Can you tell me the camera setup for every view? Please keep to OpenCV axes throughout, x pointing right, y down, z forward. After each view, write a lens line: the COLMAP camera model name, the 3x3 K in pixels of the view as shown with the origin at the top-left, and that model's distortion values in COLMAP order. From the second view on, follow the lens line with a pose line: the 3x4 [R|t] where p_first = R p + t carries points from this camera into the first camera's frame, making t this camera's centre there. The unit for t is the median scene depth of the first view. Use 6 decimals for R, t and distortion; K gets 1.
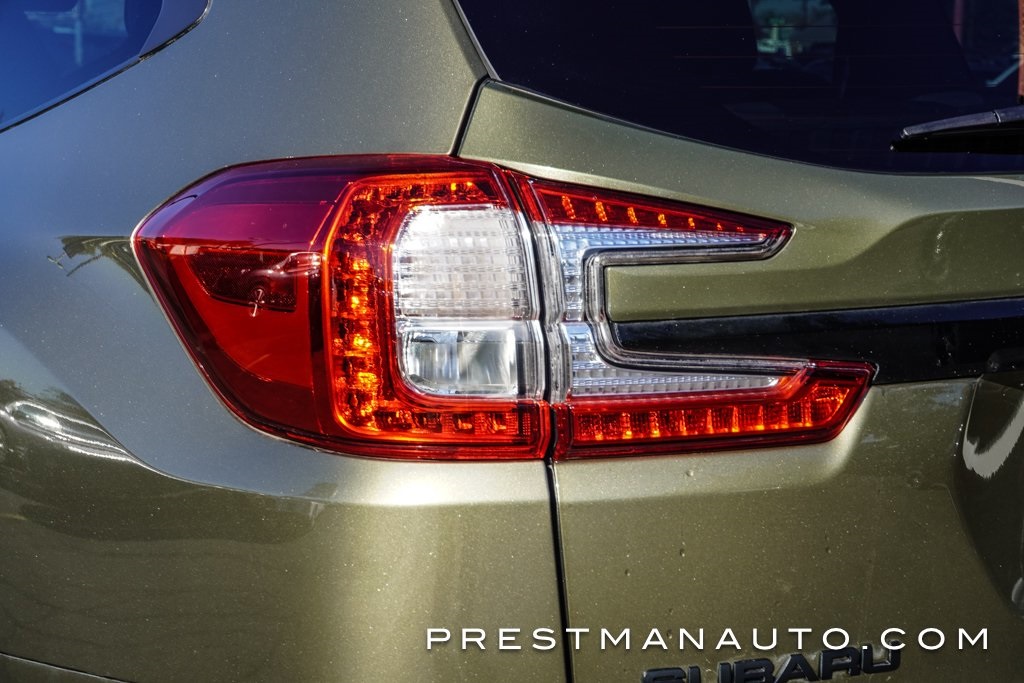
lens RADIAL K [[2249.1, 0, 514.7], [0, 2249.1, 343.5], [0, 0, 1]] dist [0.043513, 0.000000]
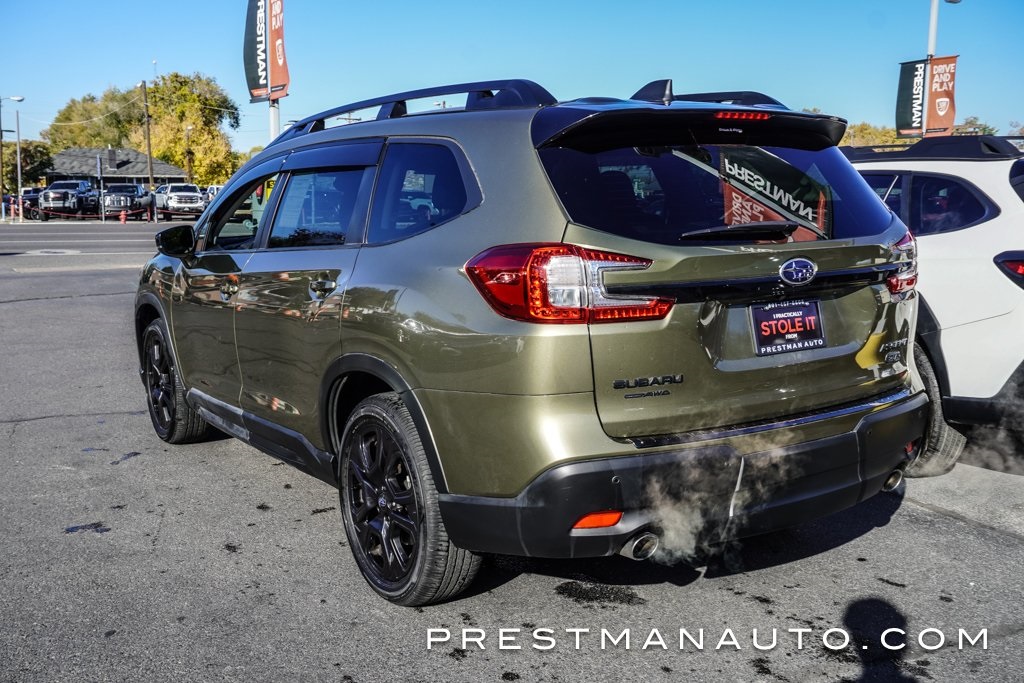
lens RADIAL K [[1047.3, 0, 502.2], [0, 1047.3, 335.2], [0, 0, 1]] dist [0.025767, 0.000000]
pose [[0.999886, -0.008114, -0.012725, -0.105106], [0.008168, 0.999958, 0.004239, 0.062171], [0.012690, -0.004342, 0.999910, -0.739777]]
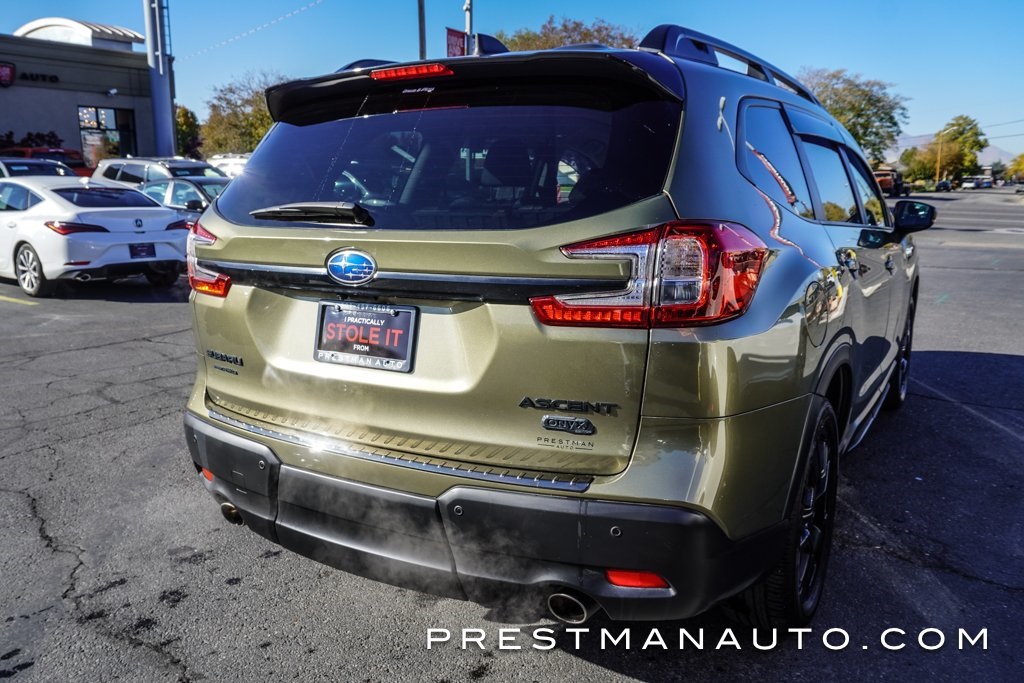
lens RADIAL K [[814.2, 0, 514.0], [0, 814.2, 346.1], [0, 0, 1]] dist [-0.001437, -0.005497]
pose [[0.437329, 0.173431, -0.882420, 1.554083], [-0.114294, 0.983990, 0.136749, -0.115383], [0.892009, 0.041051, 0.450150, 0.844519]]
